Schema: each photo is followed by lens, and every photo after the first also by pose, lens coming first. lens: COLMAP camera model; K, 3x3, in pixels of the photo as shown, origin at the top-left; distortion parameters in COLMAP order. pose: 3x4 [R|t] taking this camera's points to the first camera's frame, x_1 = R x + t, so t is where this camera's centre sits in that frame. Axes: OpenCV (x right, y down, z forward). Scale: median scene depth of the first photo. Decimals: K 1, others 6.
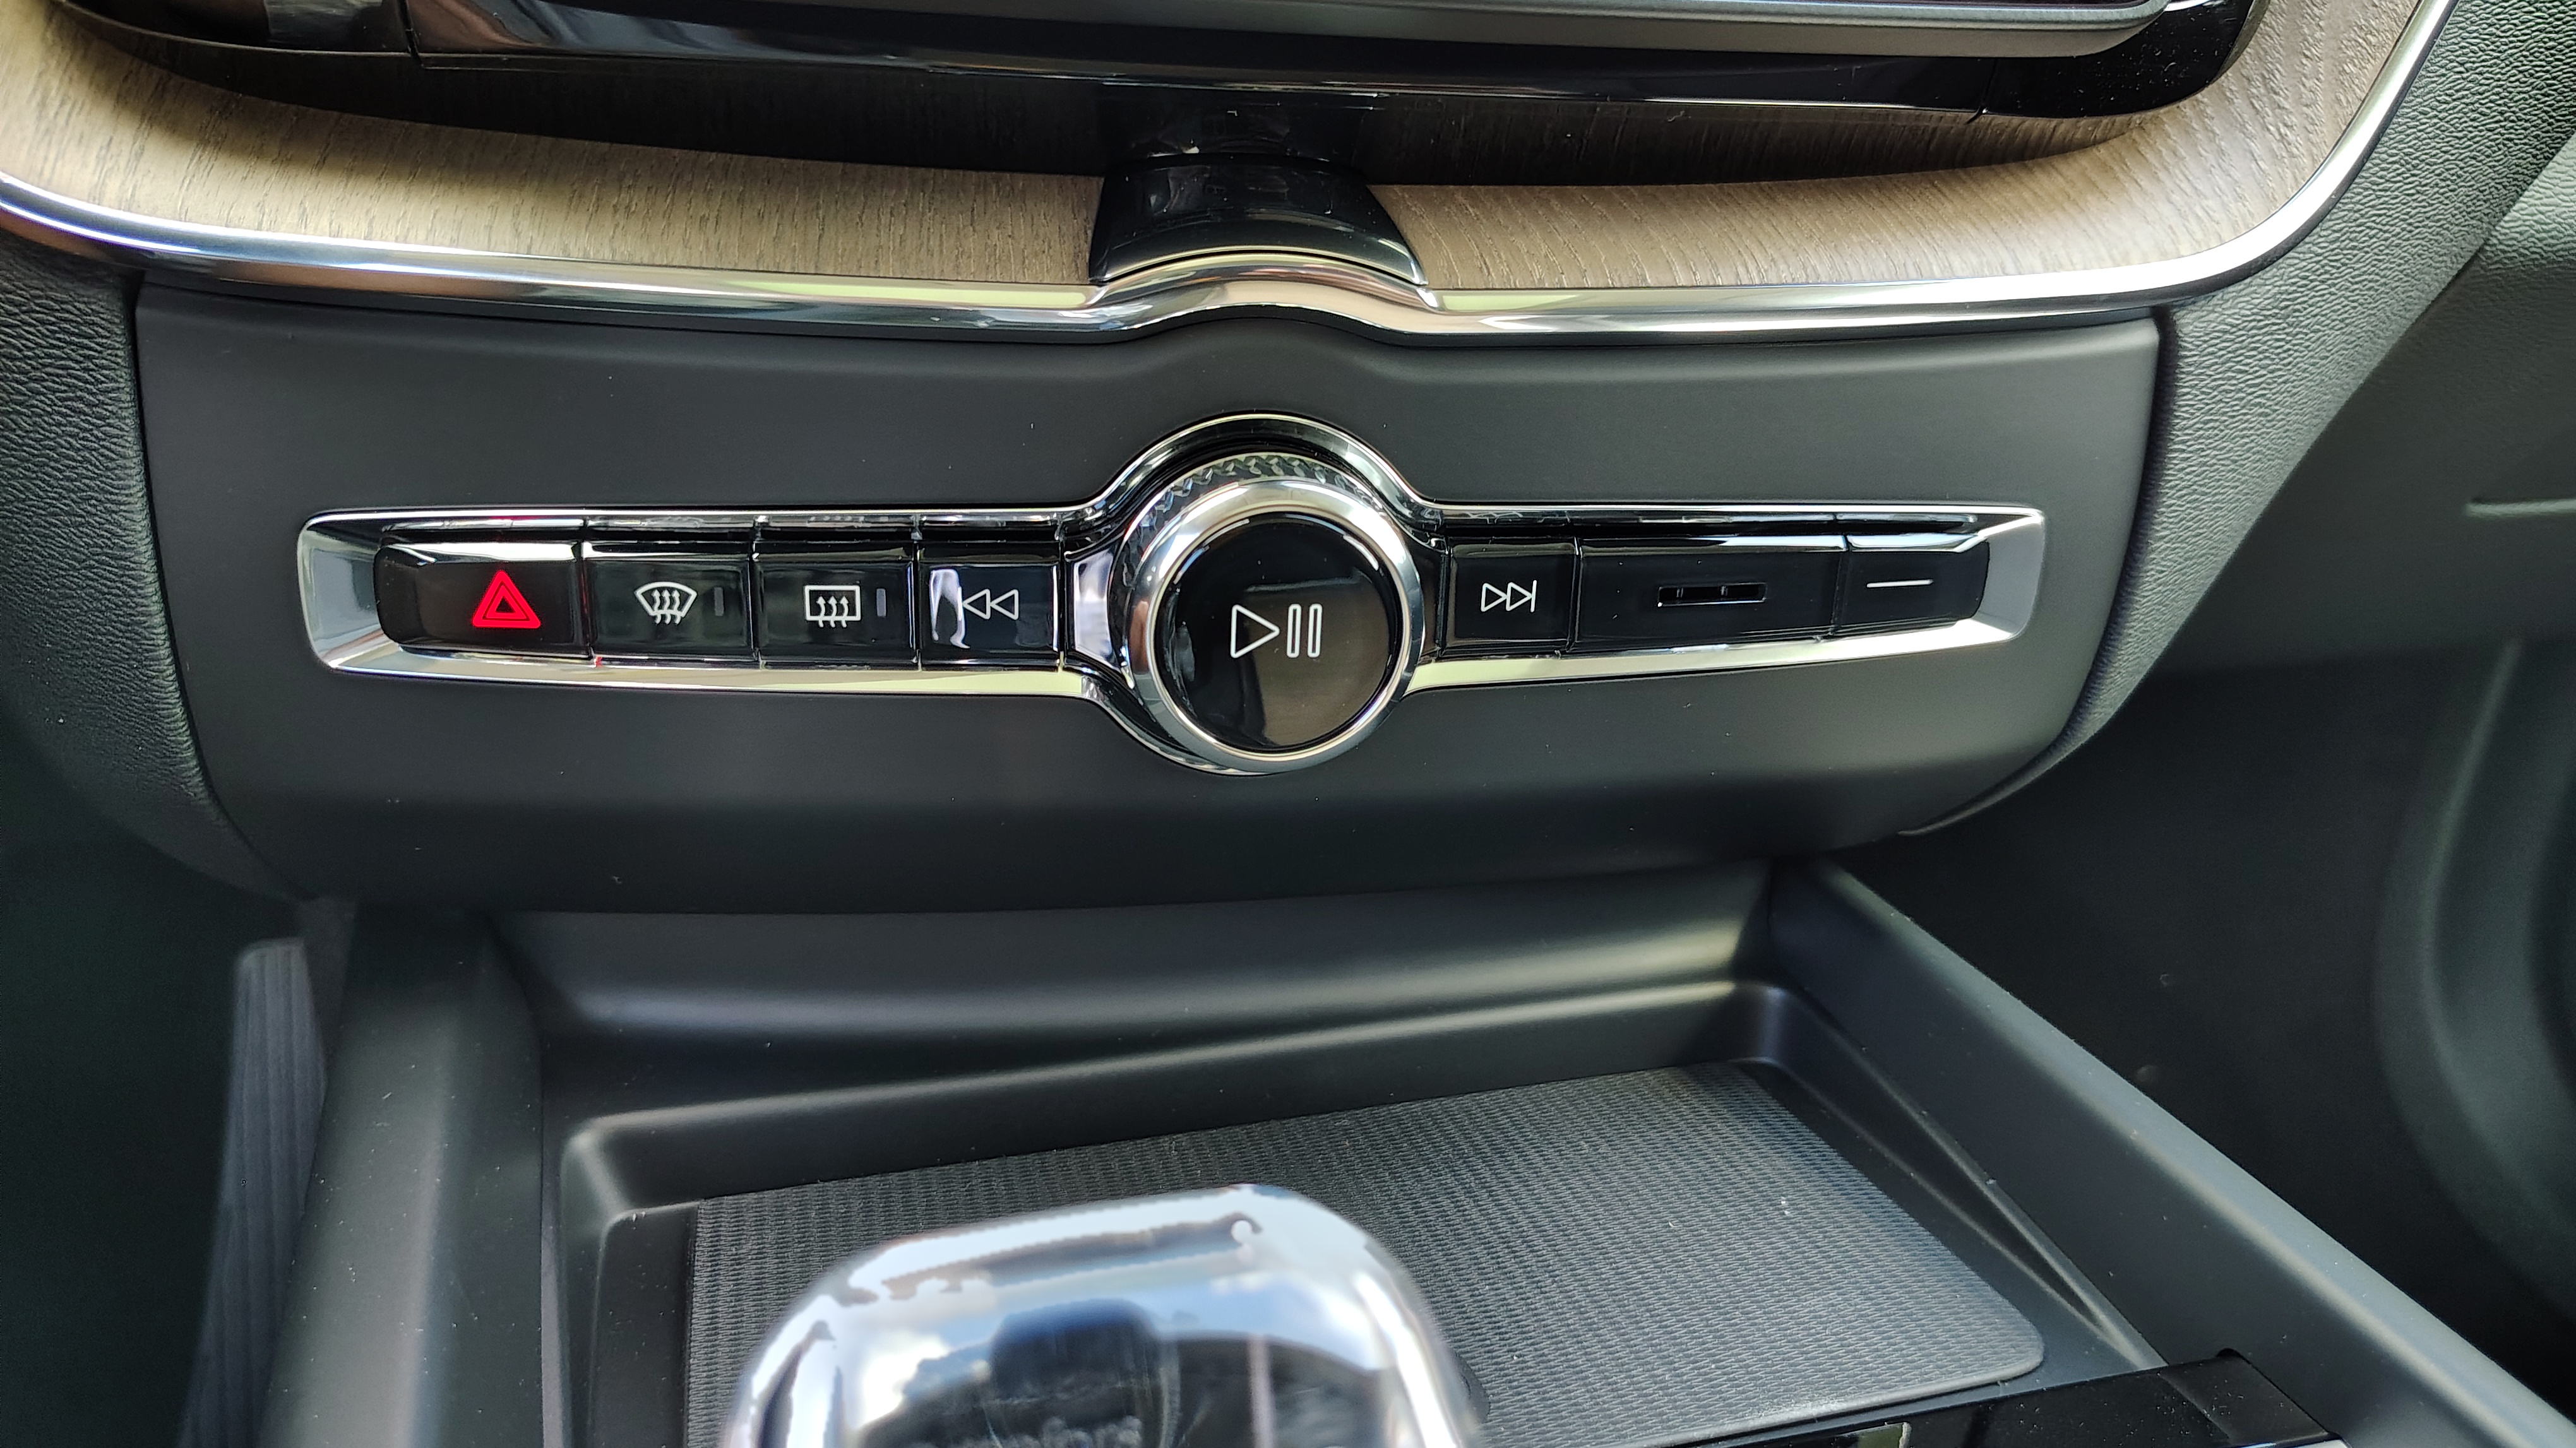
lens RADIAL K [[1775.2, 0, 1309.8], [0, 1775.2, 705.9], [0, 0, 1]] dist [-0.003481, -0.000708]
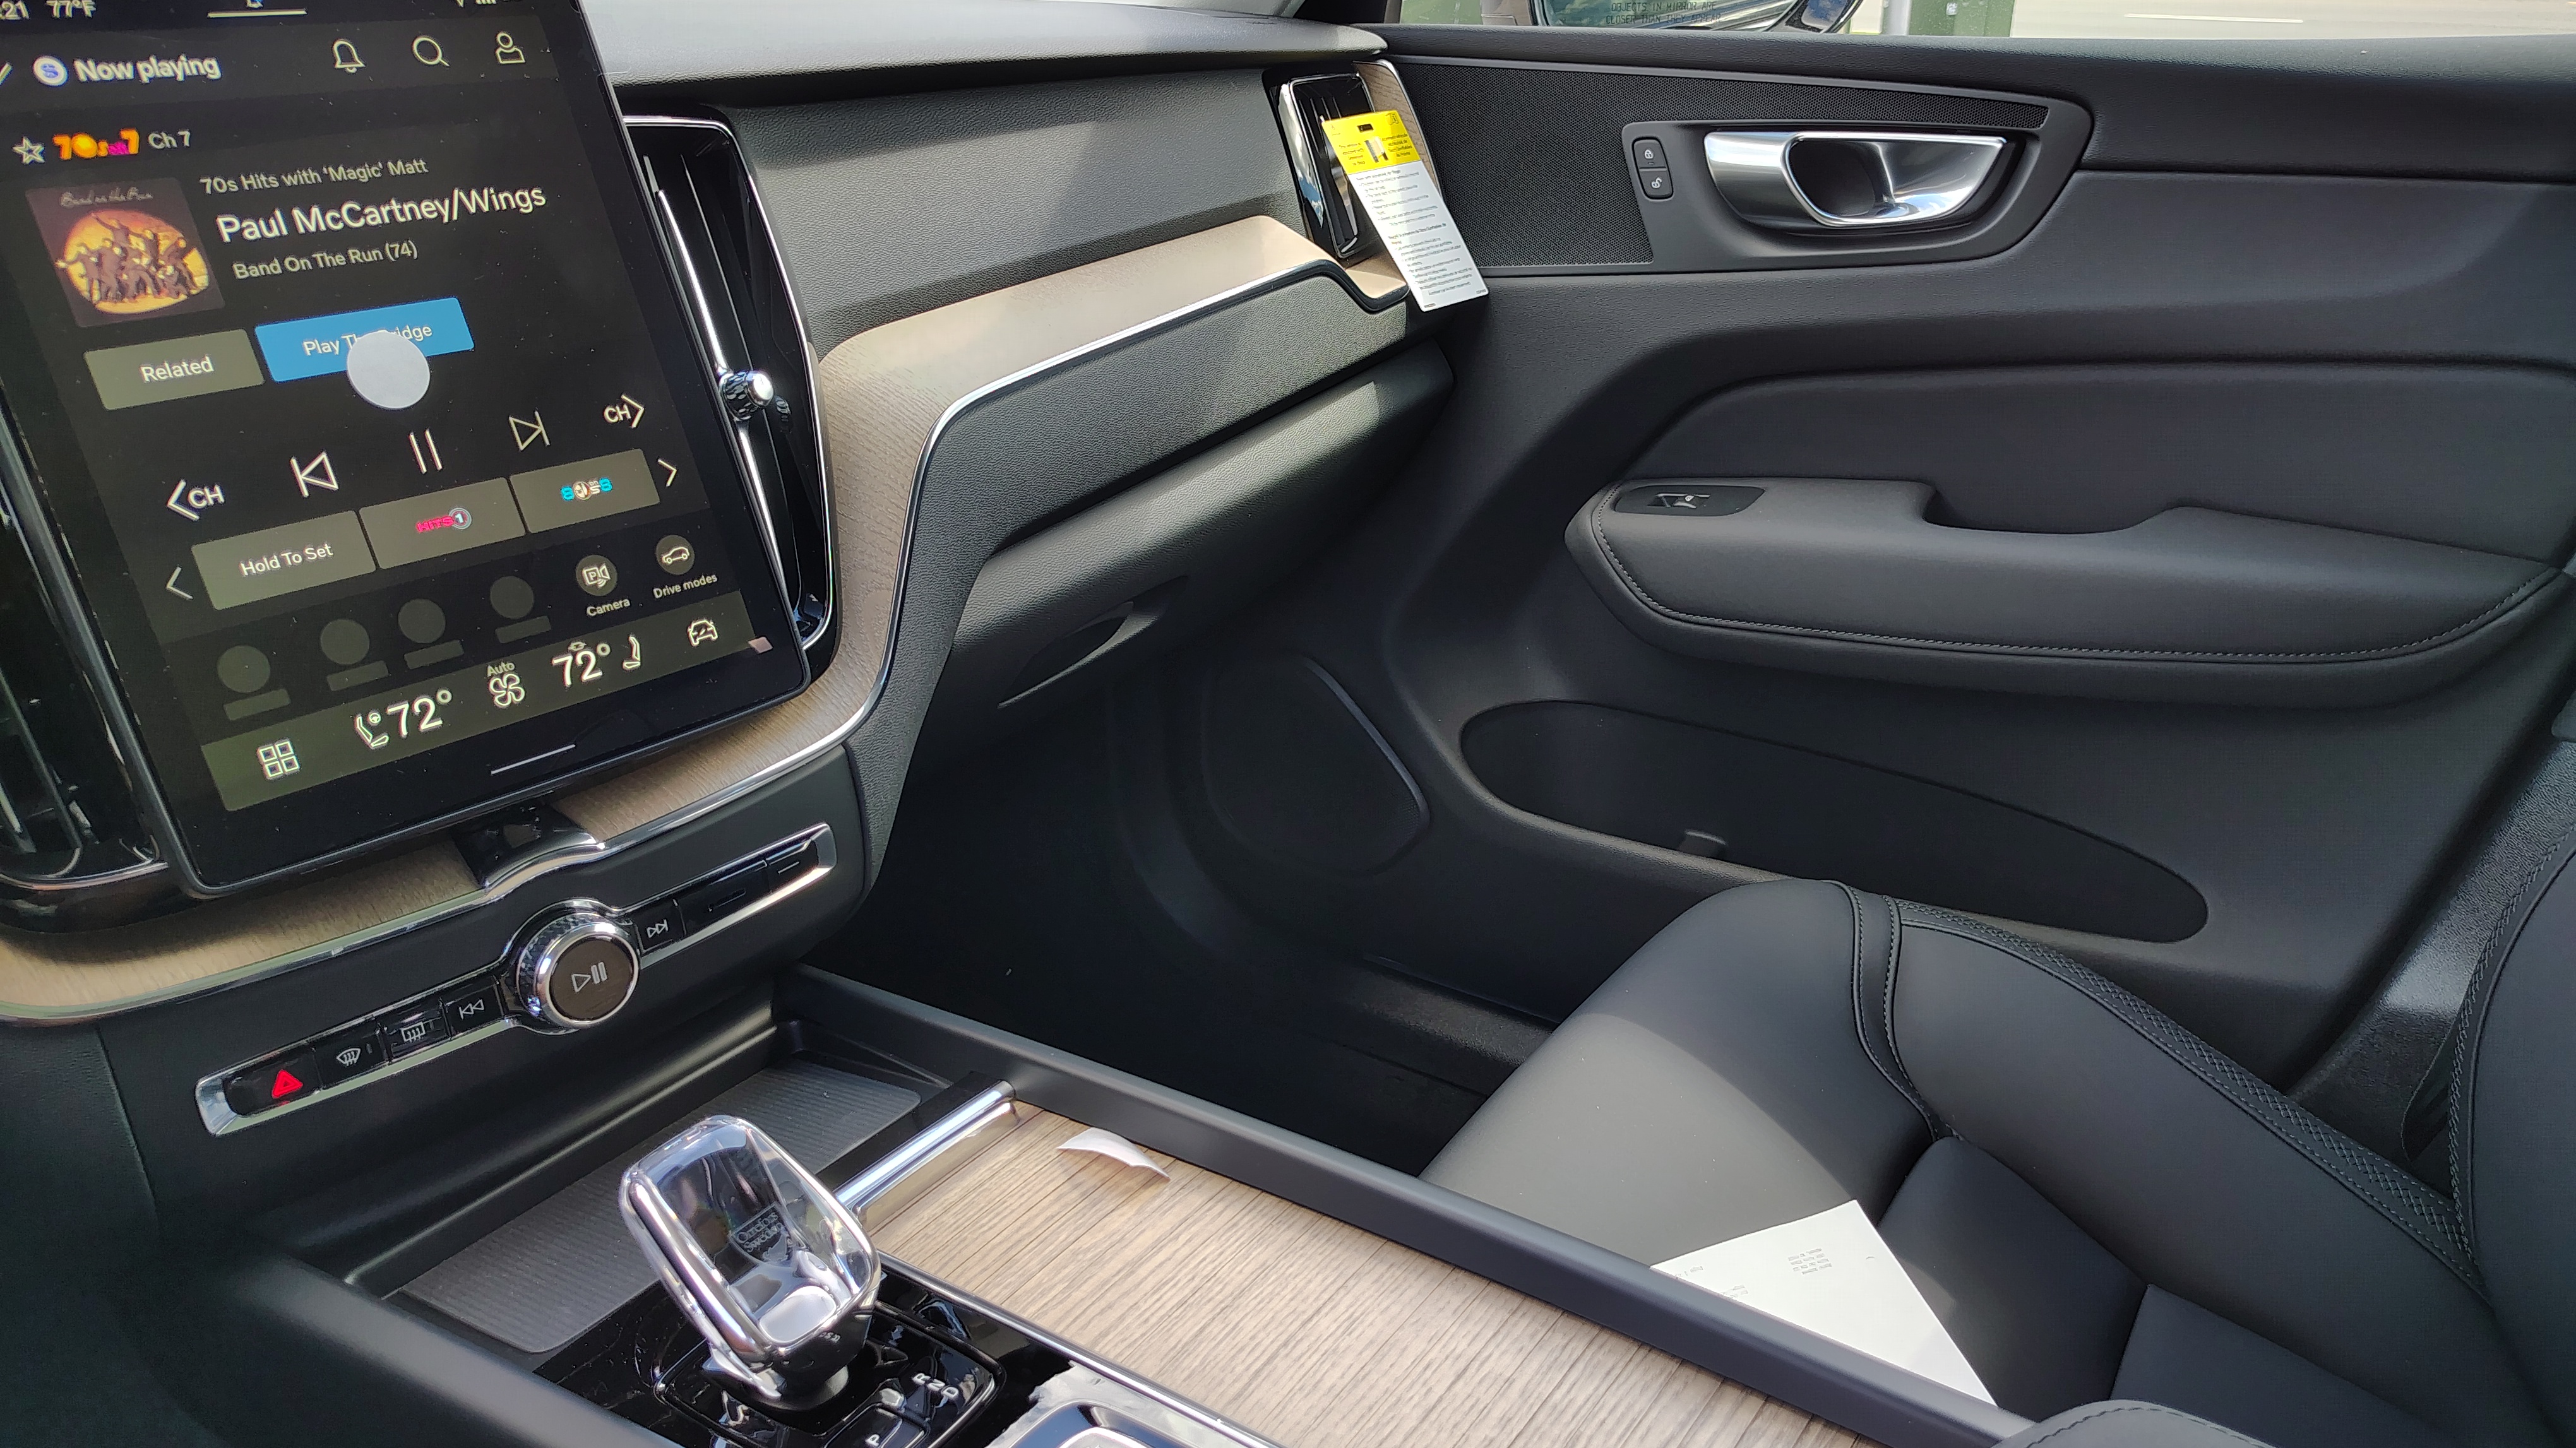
lens RADIAL K [[1824.6, 0, 1370.9], [0, 1824.6, 727.6], [0, 0, 1]] dist [0.011771, -0.025576]
pose [[0.755715, -0.311852, 0.575884, -0.548795], [0.303391, 0.946004, 0.114148, -0.324714], [-0.580386, 0.088454, 0.809523, -1.840411]]
